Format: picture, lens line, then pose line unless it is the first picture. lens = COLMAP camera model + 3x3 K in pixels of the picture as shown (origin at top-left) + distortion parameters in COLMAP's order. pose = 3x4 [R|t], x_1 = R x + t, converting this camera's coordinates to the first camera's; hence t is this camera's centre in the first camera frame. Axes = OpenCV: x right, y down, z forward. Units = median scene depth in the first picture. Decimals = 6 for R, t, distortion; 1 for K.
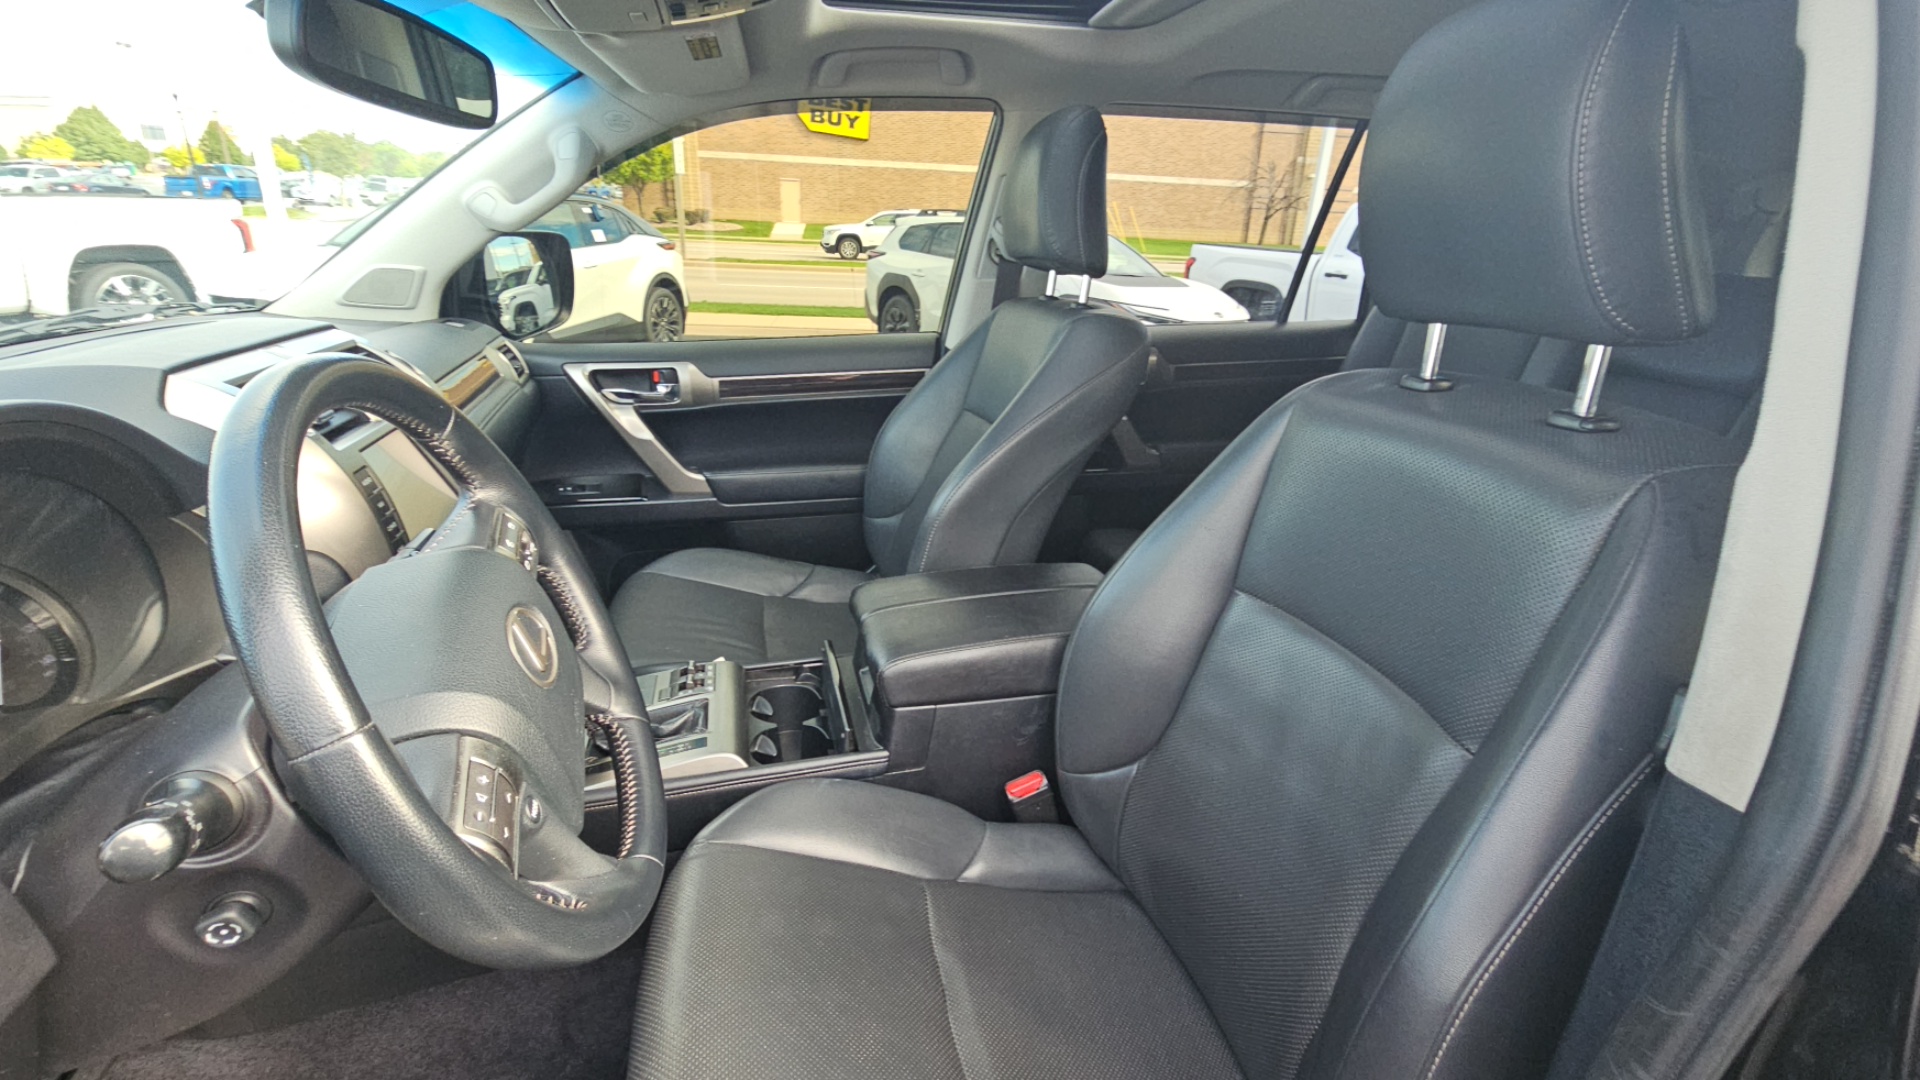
lens RADIAL K [[859.9, 0, 981.5], [0, 859.9, 547.3], [0, 0, 1]] dist [0.007600, -0.007725]
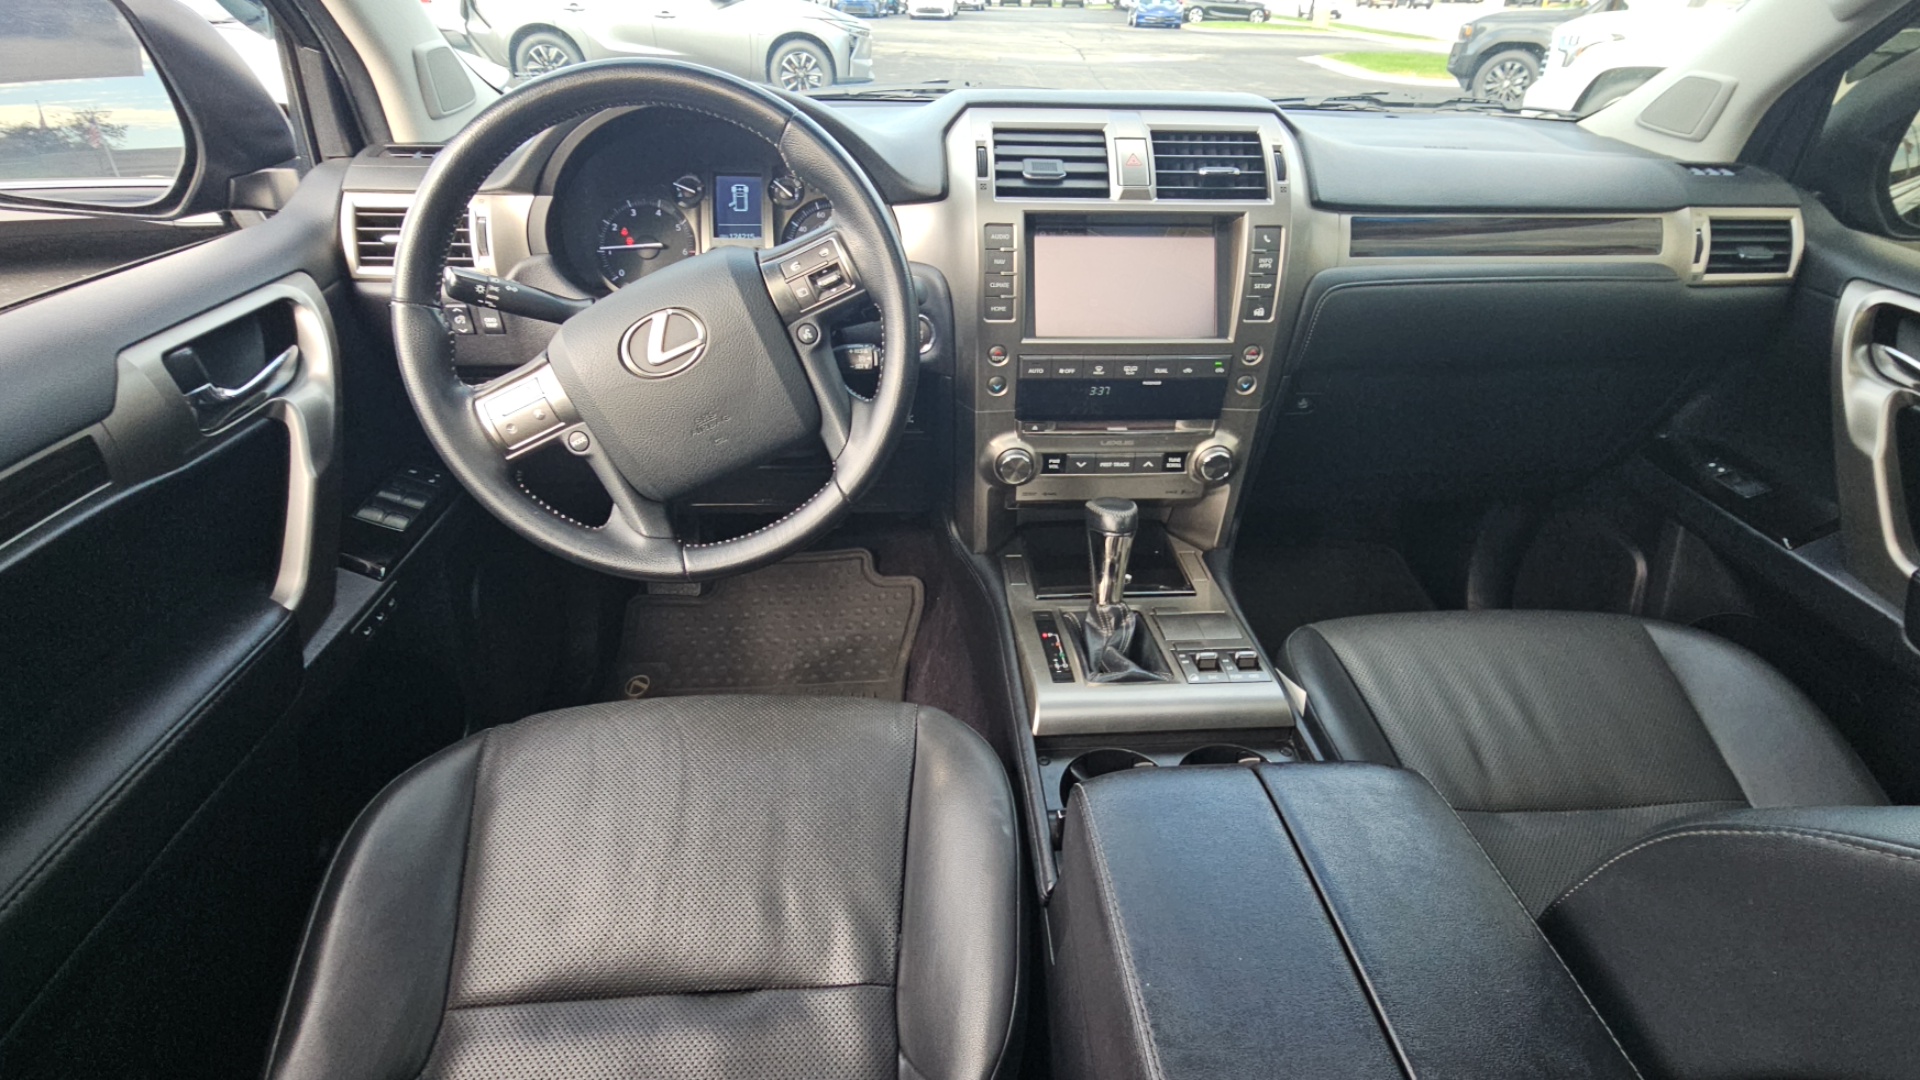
lens RADIAL K [[859.8, 0, 984.2], [0, 859.8, 547.8], [0, 0, 1]] dist [-0.001113, -0.001286]
pose [[-0.188952, 0.500985, -0.844578, 0.188860], [-0.372540, 0.759204, 0.533689, -0.161917], [0.908576, 0.415480, 0.043184, 0.509491]]
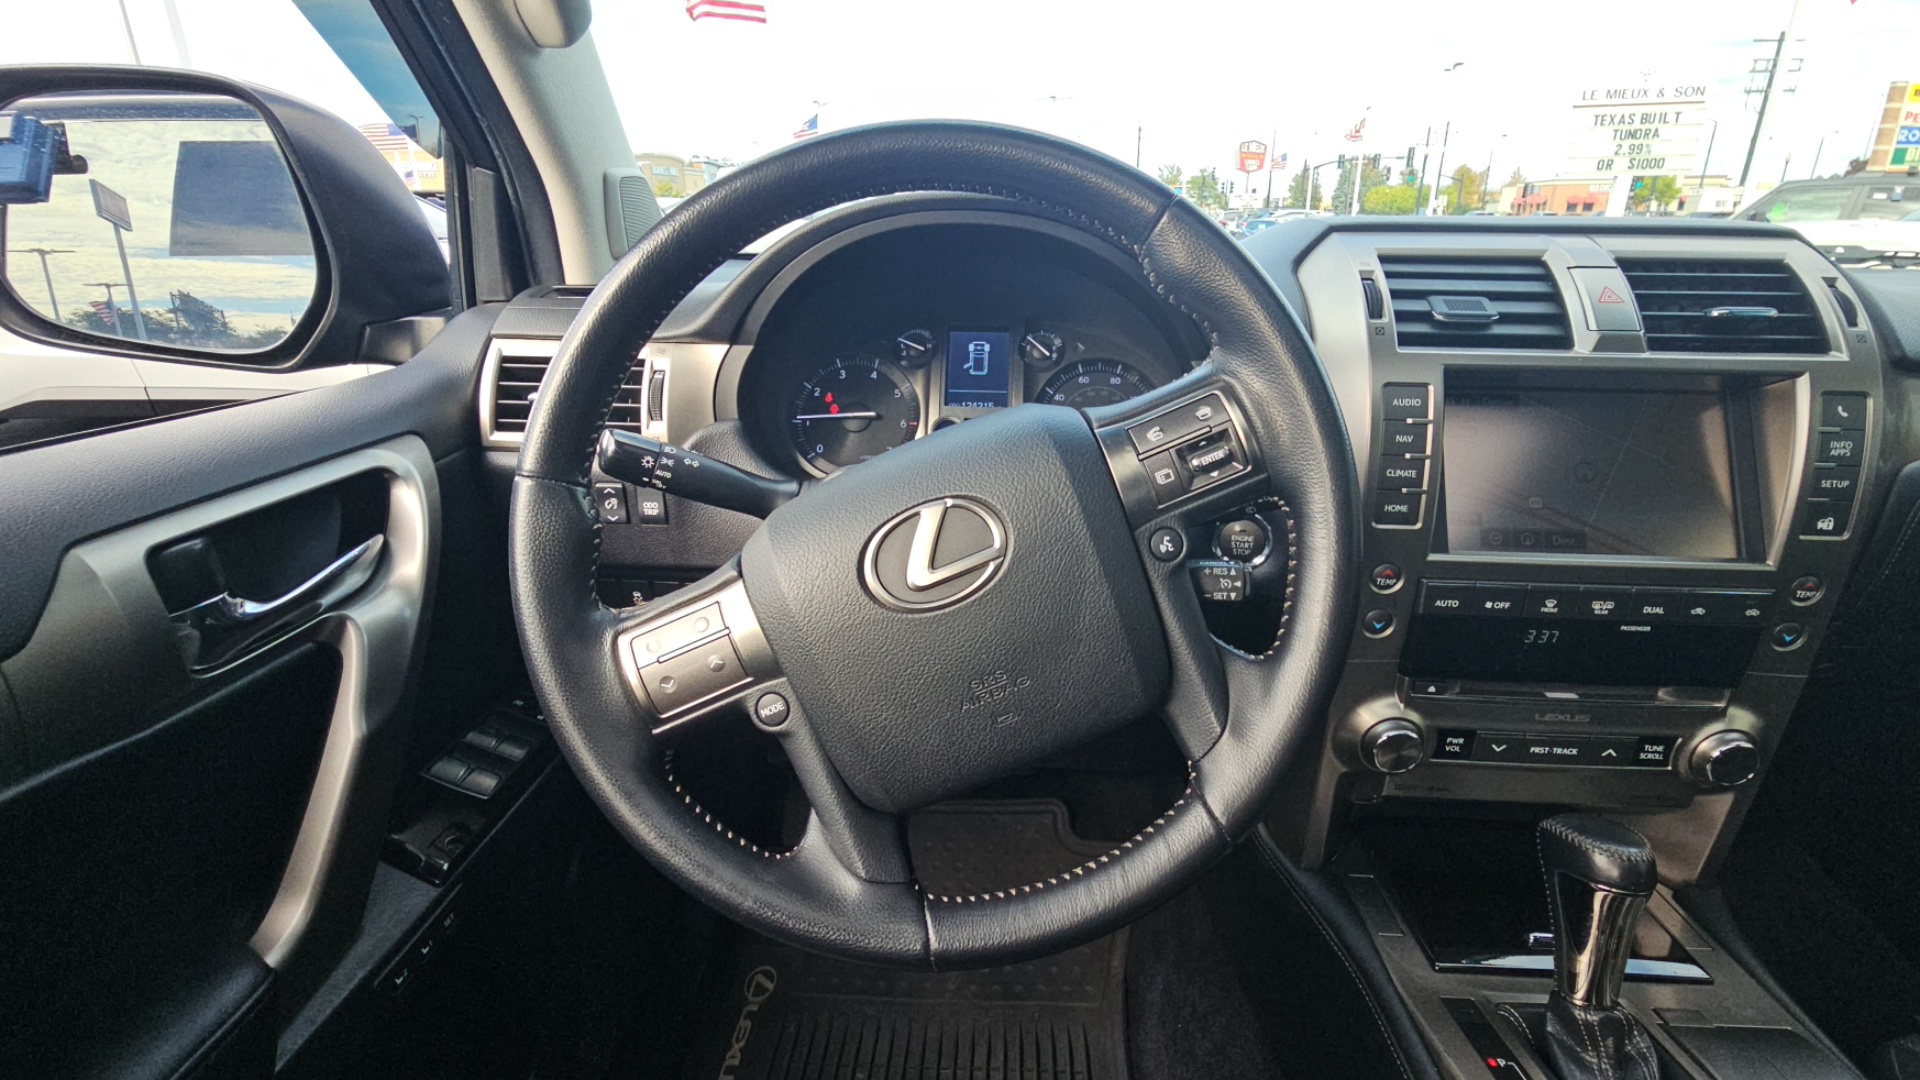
lens RADIAL K [[859.2, 0, 979.4], [0, 859.2, 543.9], [0, 0, 1]] dist [0.001124, -0.001518]
pose [[-0.309810, 0.297462, -0.903069, 0.035086], [-0.352796, 0.846032, 0.399706, -0.063083], [0.882923, 0.442432, -0.157166, 0.395291]]
